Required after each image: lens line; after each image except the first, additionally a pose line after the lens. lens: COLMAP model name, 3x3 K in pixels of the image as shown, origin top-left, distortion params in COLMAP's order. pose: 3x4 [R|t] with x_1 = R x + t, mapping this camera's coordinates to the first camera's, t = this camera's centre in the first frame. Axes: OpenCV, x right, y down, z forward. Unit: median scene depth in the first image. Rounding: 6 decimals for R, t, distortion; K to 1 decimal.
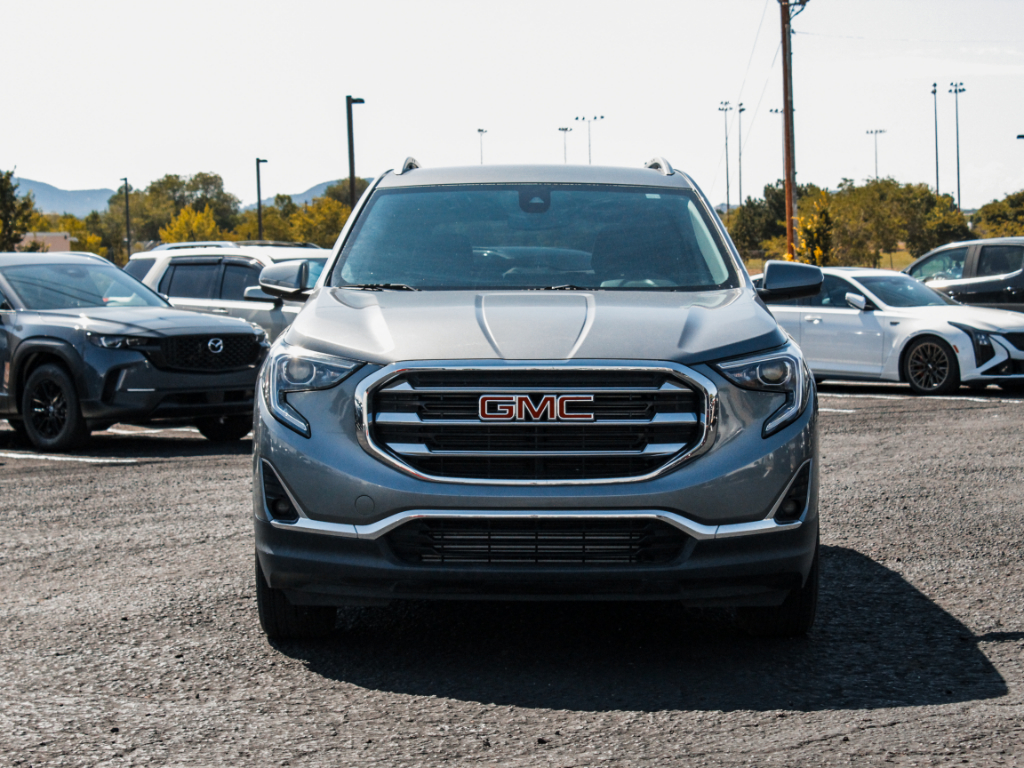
lens RADIAL K [[2324.4, 0, 512.0], [0, 2324.4, 384.0], [0, 0, 1]] dist [0.025373, -0.418087]
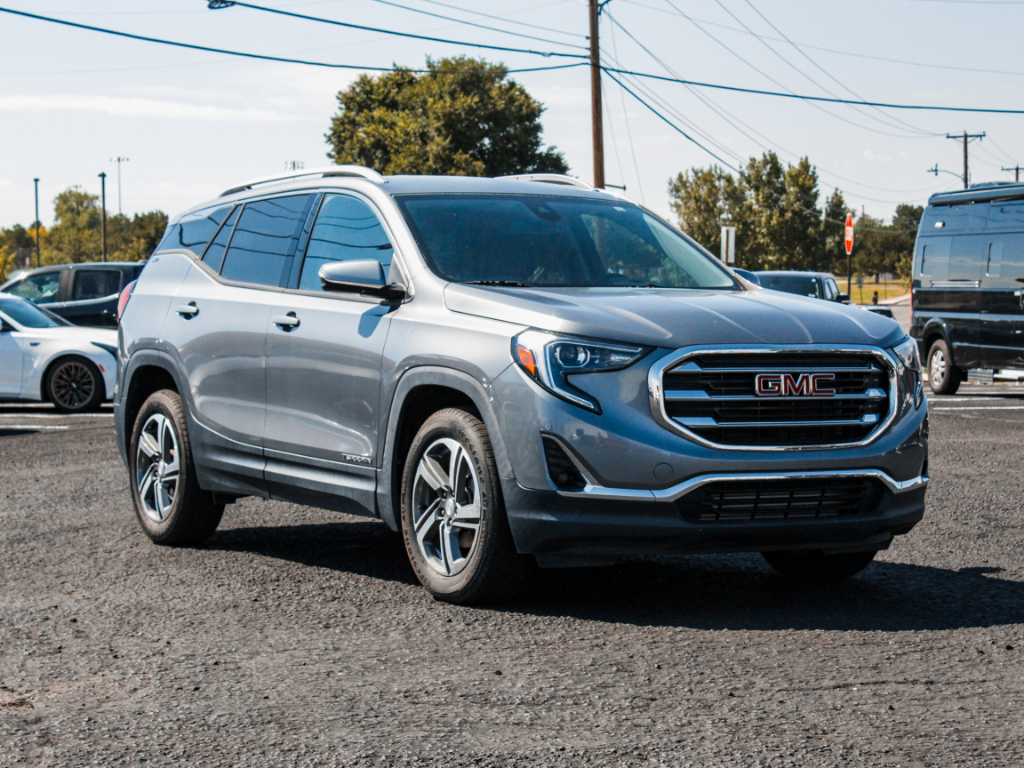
lens RADIAL K [[2324.4, 0, 512.0], [0, 2324.4, 384.0], [0, 0, 1]] dist [0.025373, -0.418087]
pose [[0.858140, -0.007179, 0.513366, -0.707840], [0.014430, 0.999844, -0.010139, 0.019462], [-0.513214, 0.016109, 0.858110, 0.061246]]
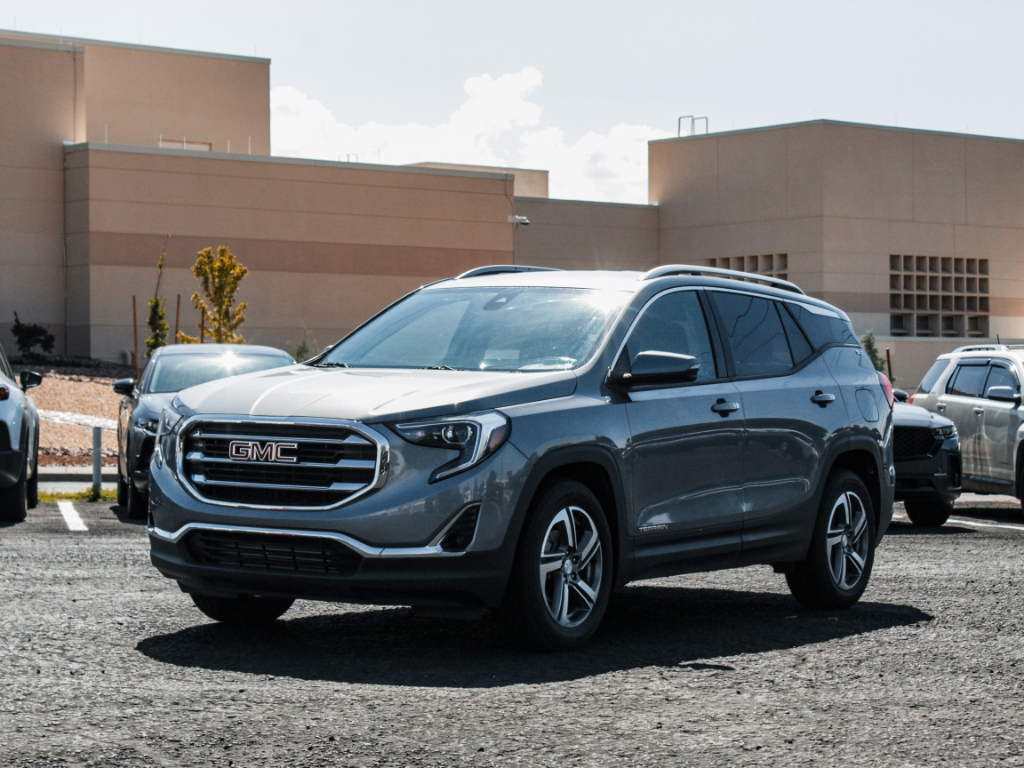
lens RADIAL K [[2324.4, 0, 512.0], [0, 2324.4, 384.0], [0, 0, 1]] dist [0.025373, -0.418087]
pose [[0.838868, 0.020381, -0.543953, 0.854216], [-0.045936, 0.998385, -0.033433, 0.009463], [0.542393, 0.053033, 0.838449, -0.056524]]
